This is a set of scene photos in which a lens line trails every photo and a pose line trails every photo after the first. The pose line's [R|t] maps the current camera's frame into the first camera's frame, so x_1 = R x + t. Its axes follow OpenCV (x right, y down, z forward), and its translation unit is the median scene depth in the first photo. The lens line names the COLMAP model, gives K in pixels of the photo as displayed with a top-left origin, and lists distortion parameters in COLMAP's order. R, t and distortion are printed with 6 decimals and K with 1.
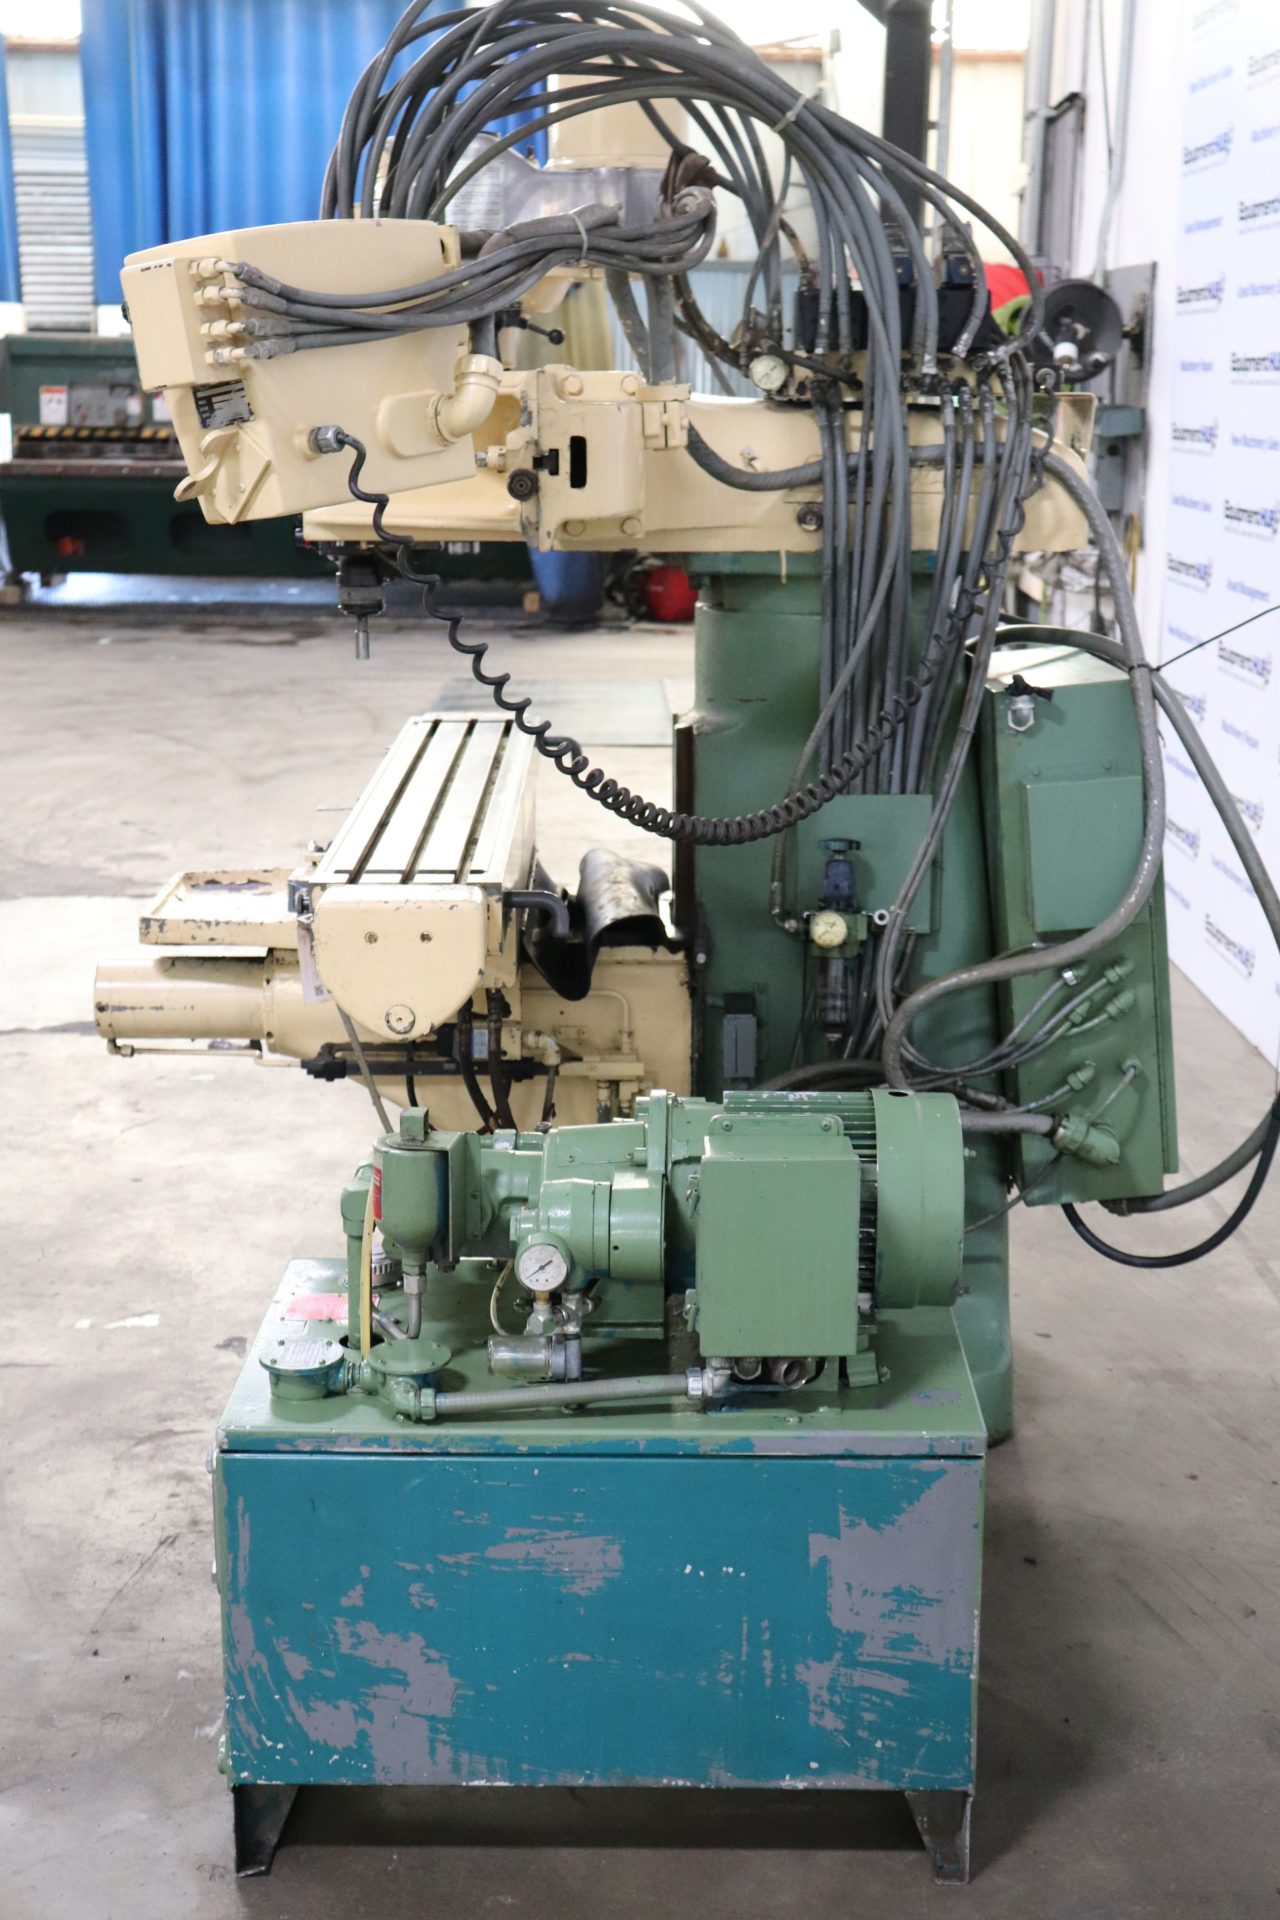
lens RADIAL K [[2612.4, 0, 640.0], [0, 2612.4, 960.0], [0, 0, 1]] dist [-0.008823, 0.405510]
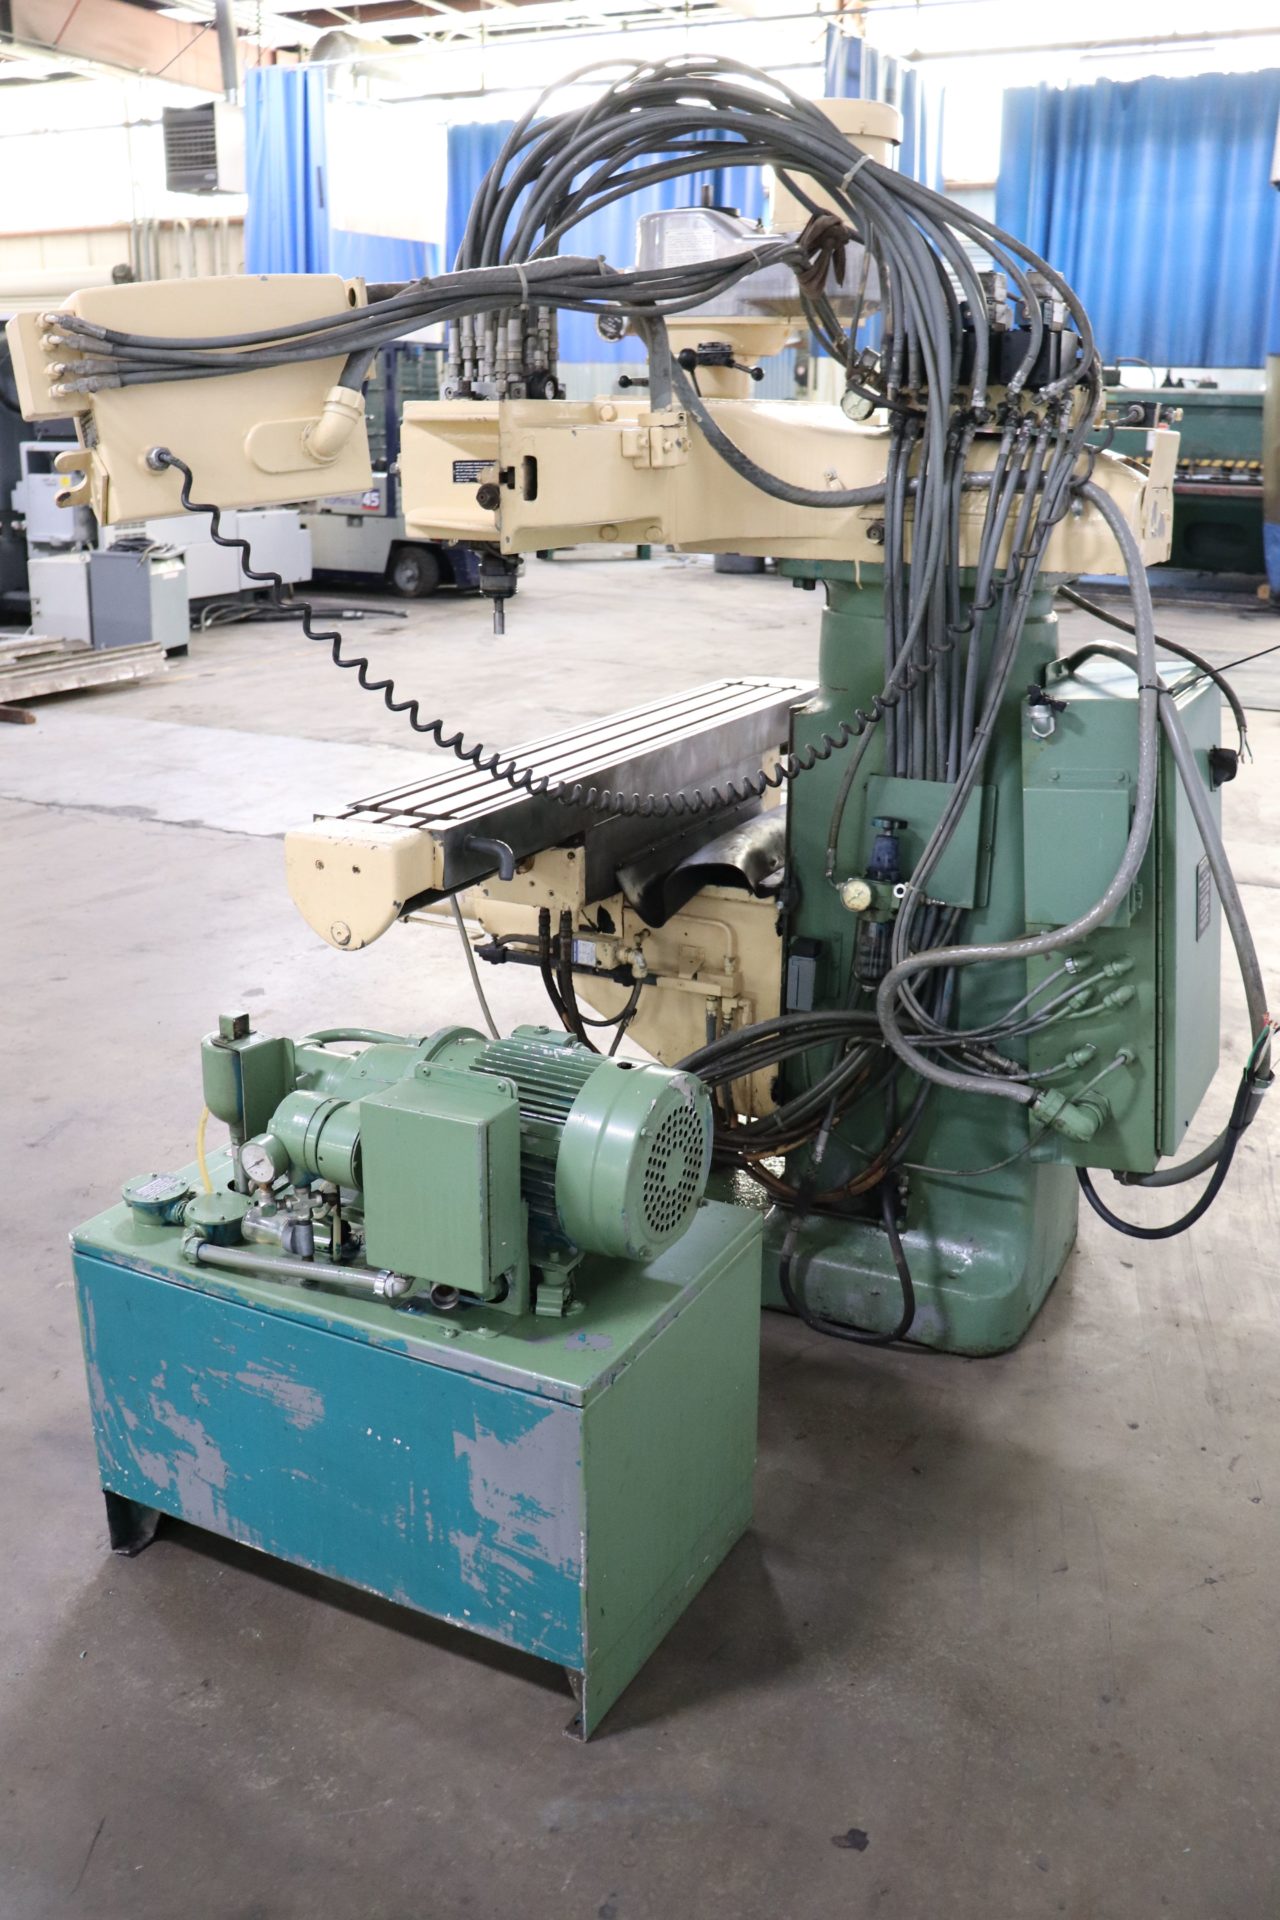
lens RADIAL K [[1767.5, 0, 640.0], [0, 1767.5, 960.0], [0, 0, 1]] dist [-0.142579, 0.159290]
pose [[0.886300, 0.142413, -0.440671, 0.437768], [-0.104832, 0.988540, 0.108625, -0.076033], [0.451090, -0.050078, 0.891072, 0.353819]]
